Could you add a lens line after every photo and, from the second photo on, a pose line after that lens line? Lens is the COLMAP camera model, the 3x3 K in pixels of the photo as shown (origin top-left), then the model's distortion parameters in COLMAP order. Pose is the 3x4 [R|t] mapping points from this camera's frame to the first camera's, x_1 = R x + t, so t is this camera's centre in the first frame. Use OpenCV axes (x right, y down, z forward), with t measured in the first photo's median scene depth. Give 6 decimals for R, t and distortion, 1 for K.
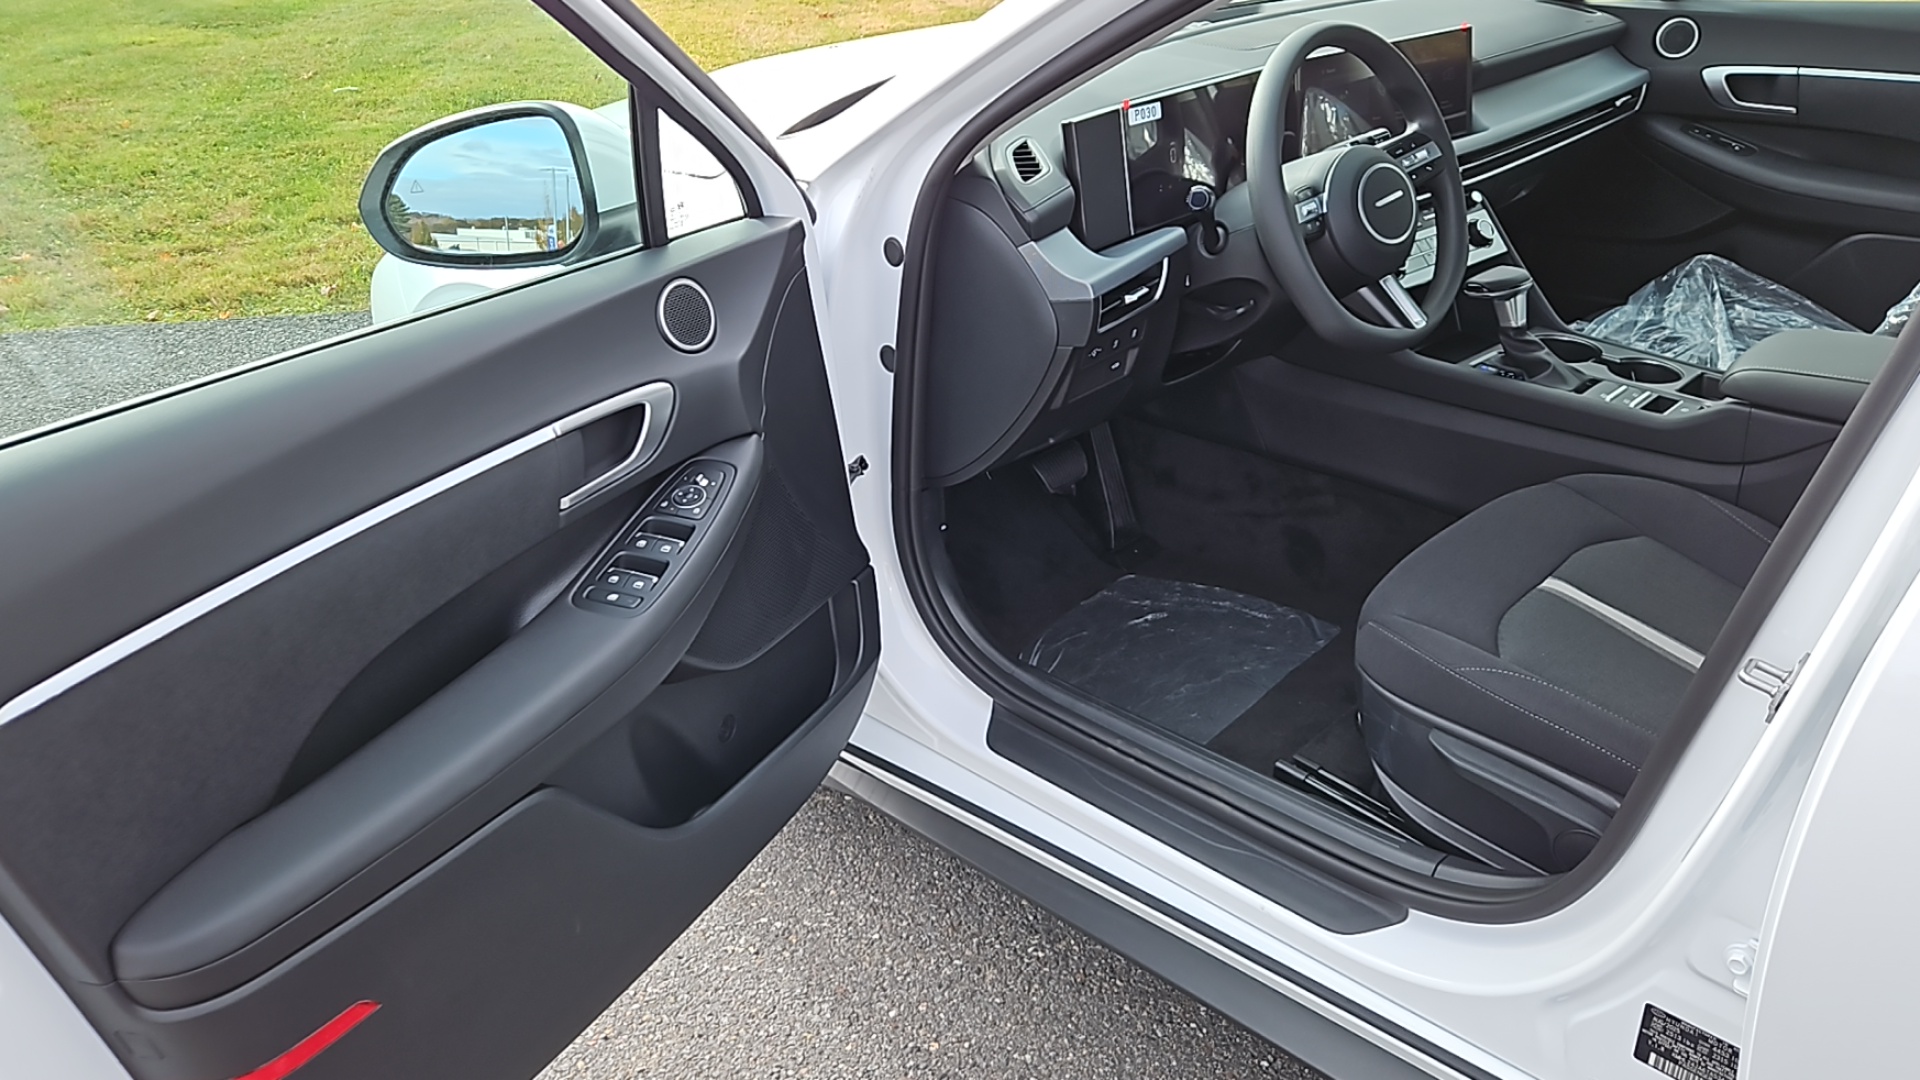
lens RADIAL K [[1398.7, 0, 951.1], [0, 1398.7, 551.5], [0, 0, 1]] dist [0.081151, -0.069254]
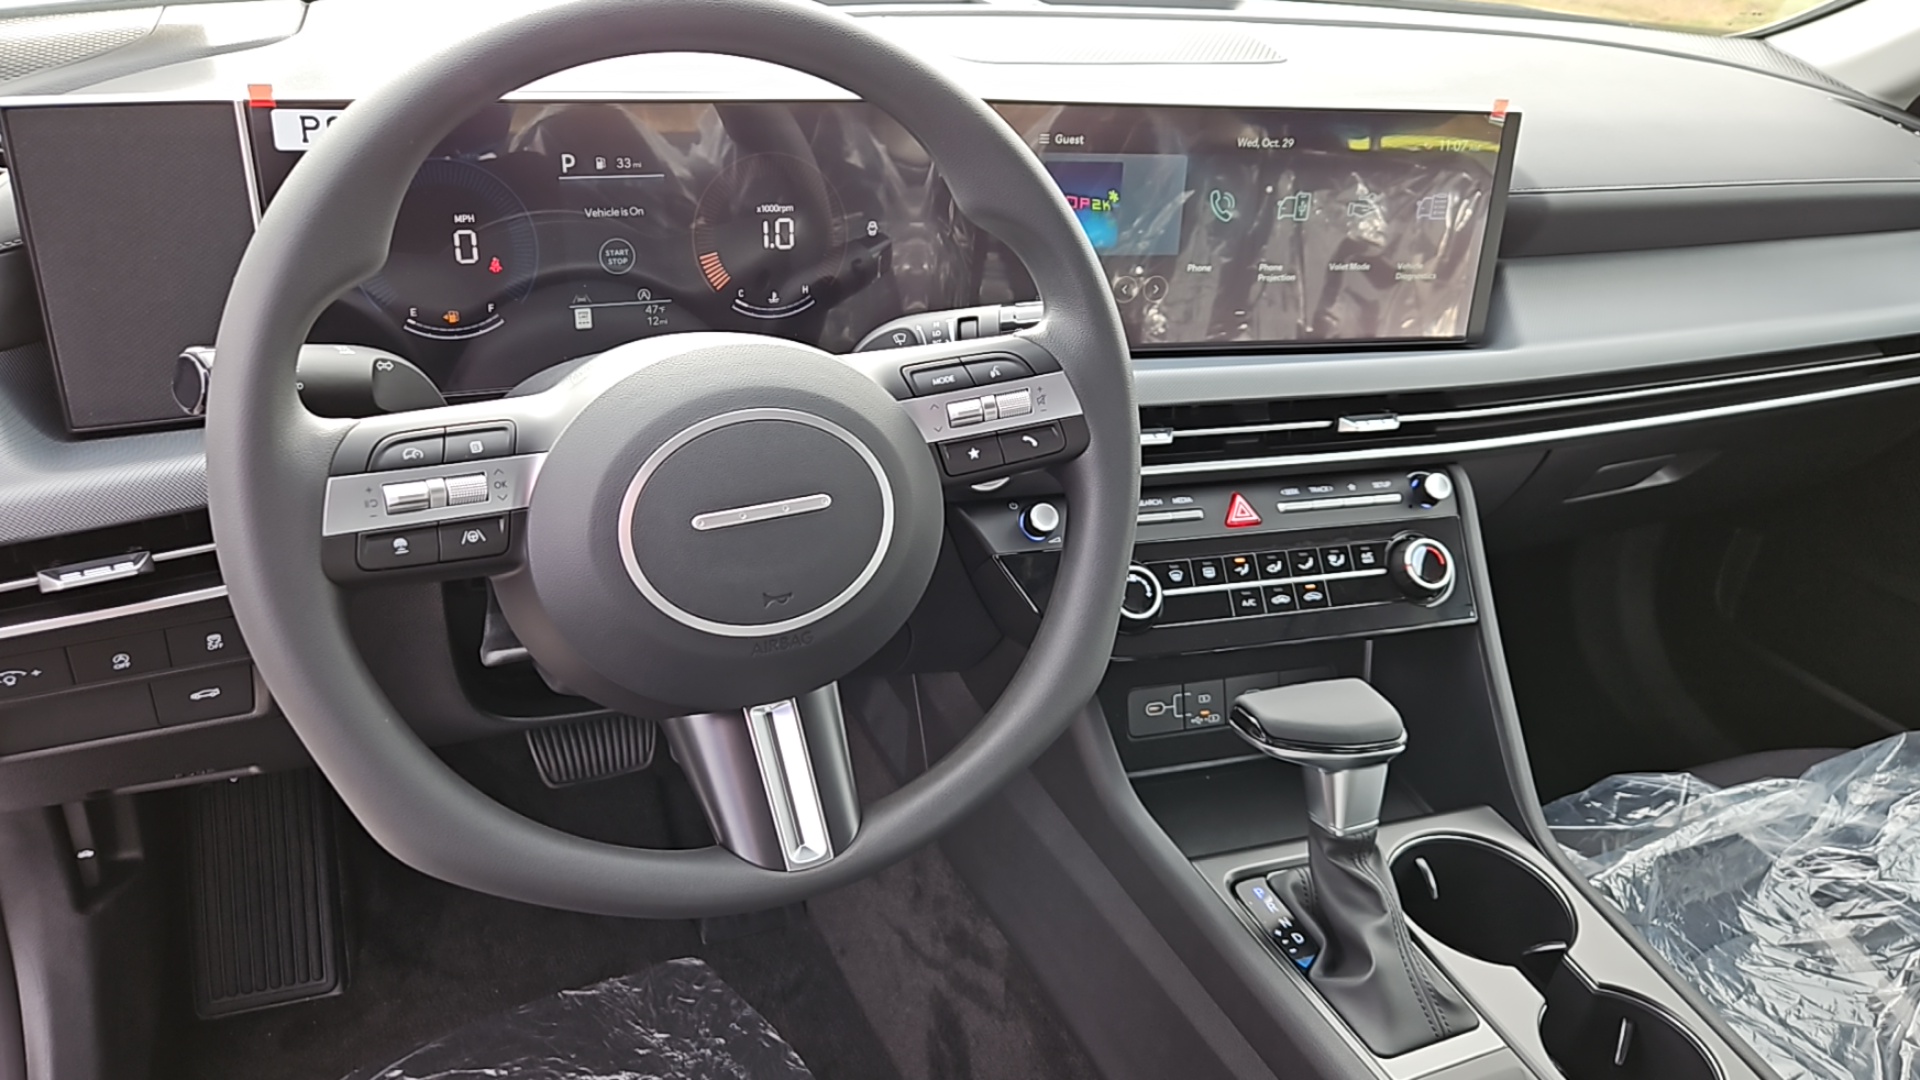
lens RADIAL K [[1398.7, 0, 951.1], [0, 1398.7, 551.5], [0, 0, 1]] dist [0.081151, -0.069254]
pose [[0.925696, 0.278105, -0.256406, 0.419432], [-0.272771, 0.960395, 0.056895, -0.256876], [0.262074, 0.017272, 0.964893, 0.635745]]
